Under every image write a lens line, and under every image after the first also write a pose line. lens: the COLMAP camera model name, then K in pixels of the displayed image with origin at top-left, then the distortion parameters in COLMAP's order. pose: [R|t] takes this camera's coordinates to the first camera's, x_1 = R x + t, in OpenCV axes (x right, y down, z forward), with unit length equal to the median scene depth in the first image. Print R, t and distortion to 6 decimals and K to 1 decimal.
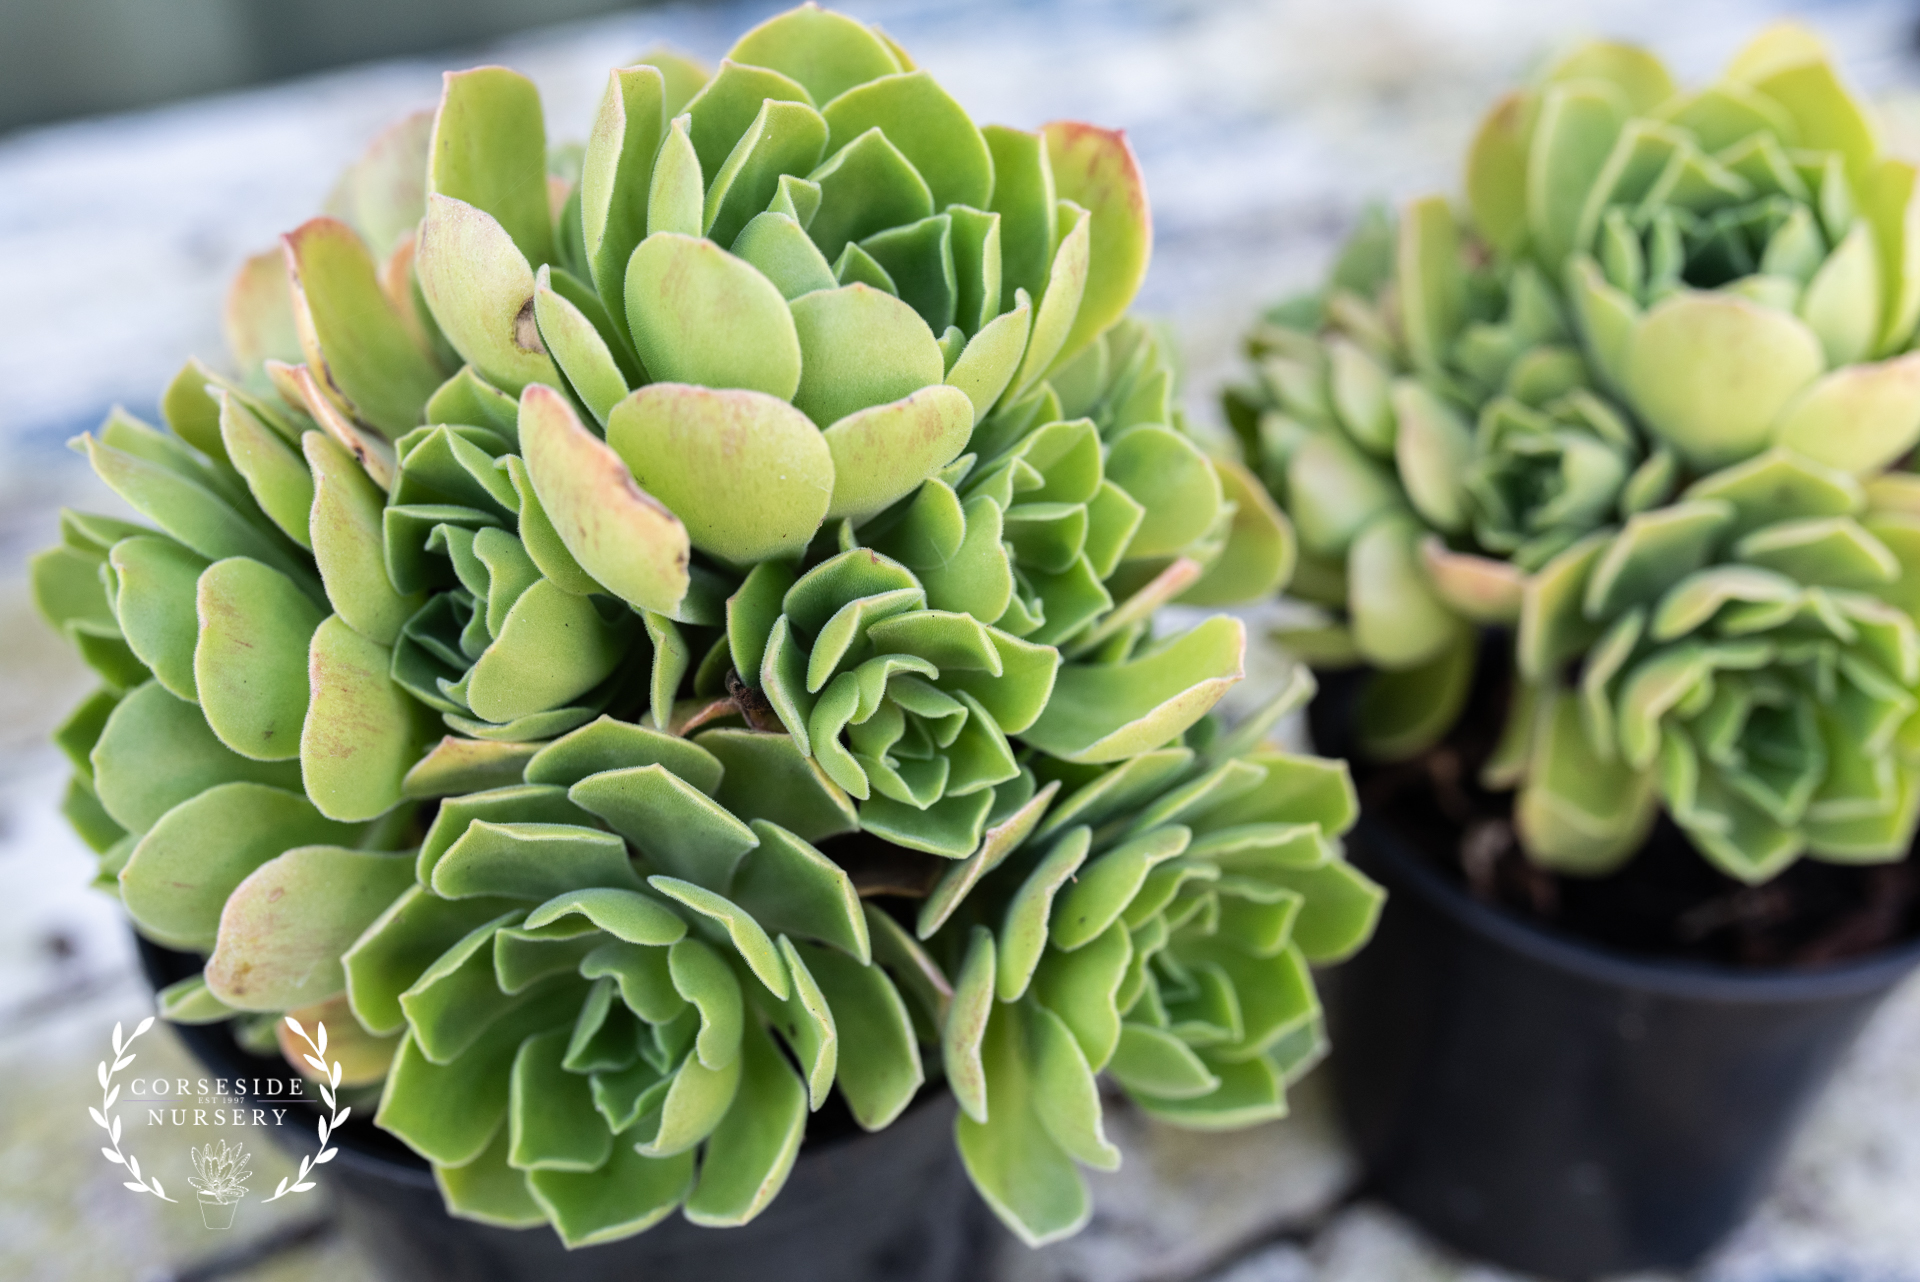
lens RADIAL K [[1972.4, 0, 960.3], [0, 1972.4, 641.0], [0, 0, 1]] dist [-0.015374, 0.000000]
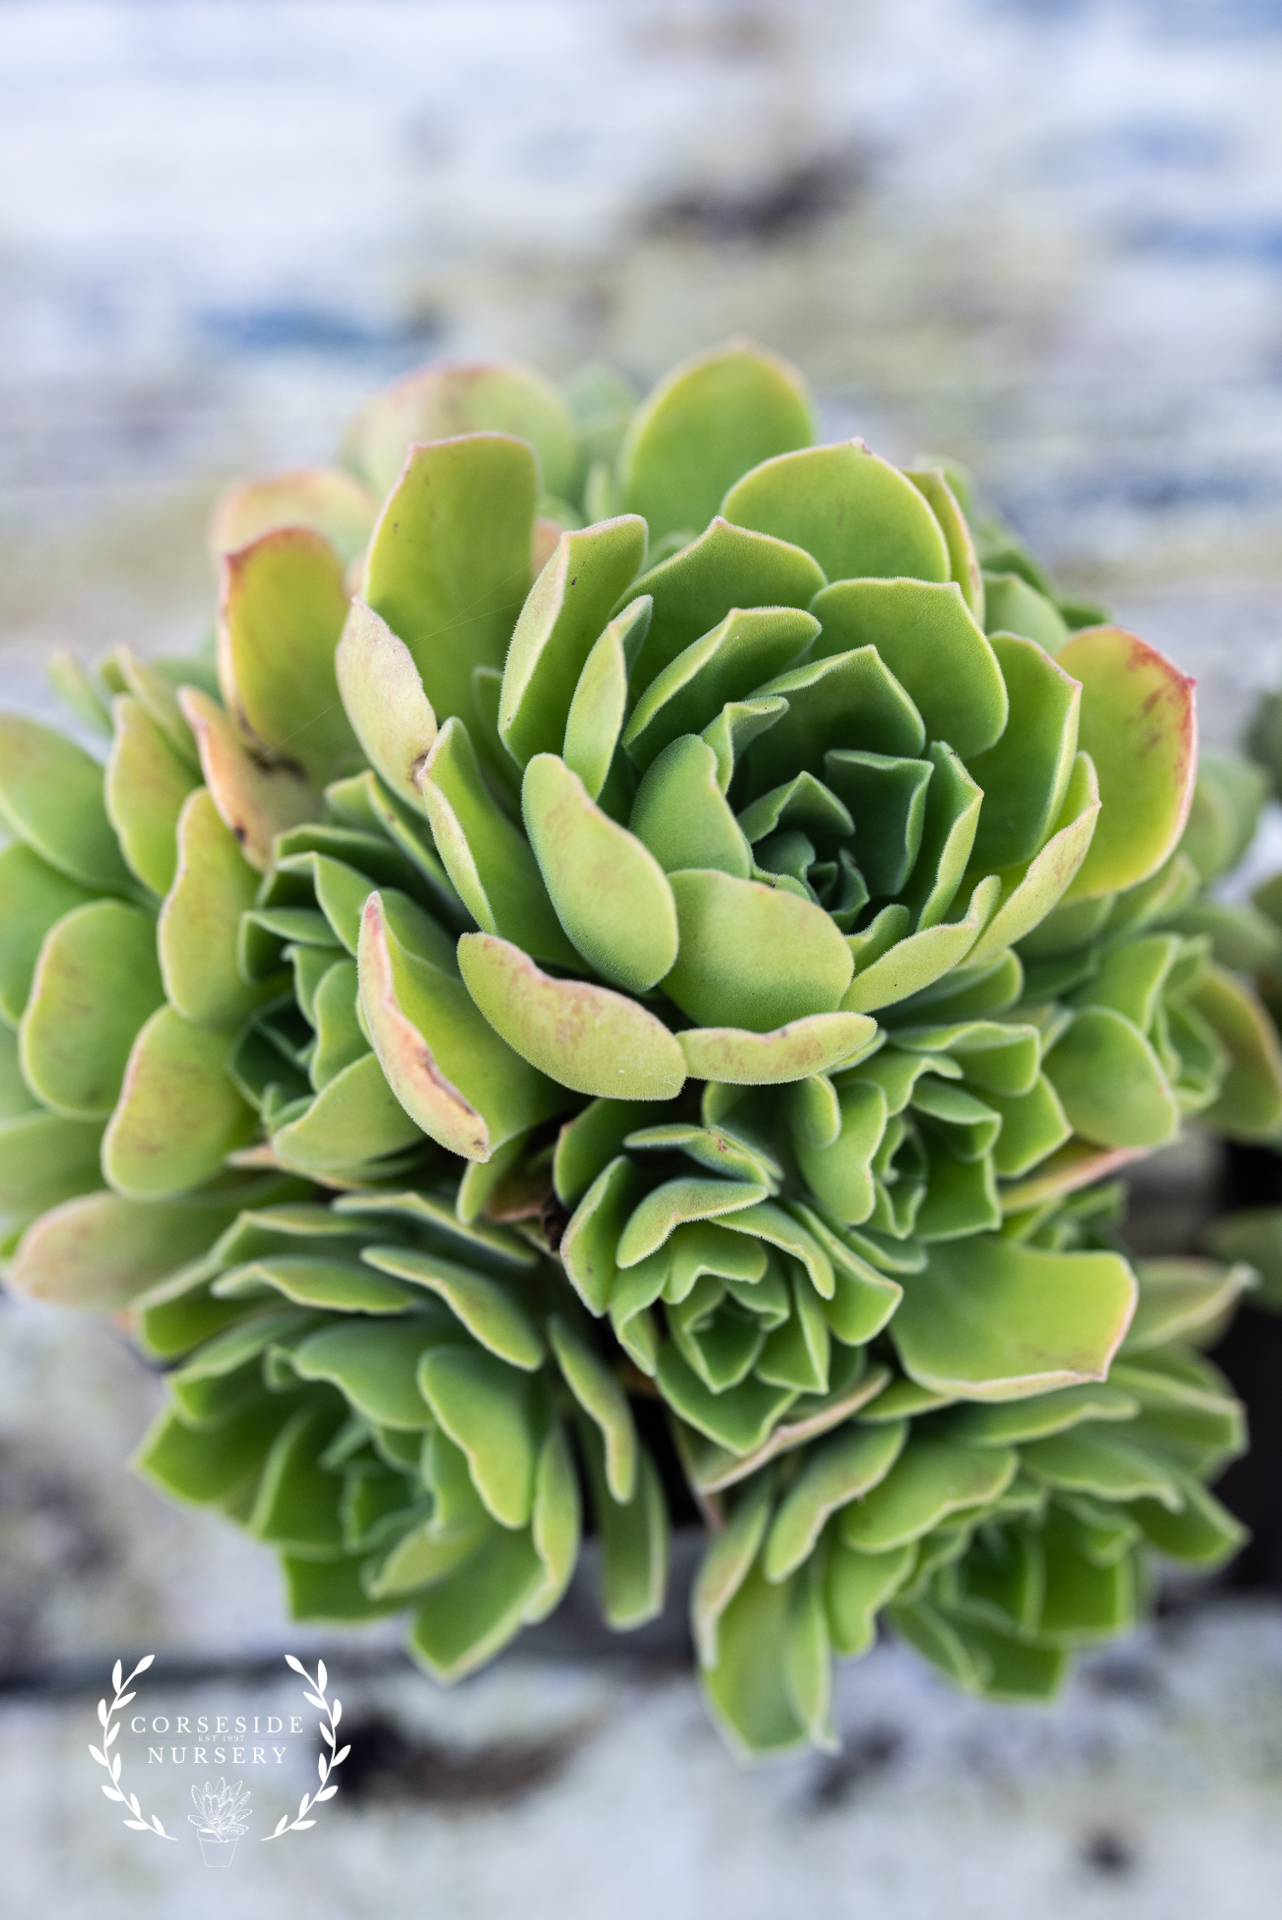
lens RADIAL K [[1972.4, 0, 641.1], [0, 1972.4, 960.1], [0, 0, 1]] dist [-0.015374, 0.000000]
pose [[0.931970, 0.301080, -0.201948, 0.074561], [-0.244266, 0.933110, 0.263892, -0.337139], [0.267893, -0.196610, 0.943174, 0.174651]]
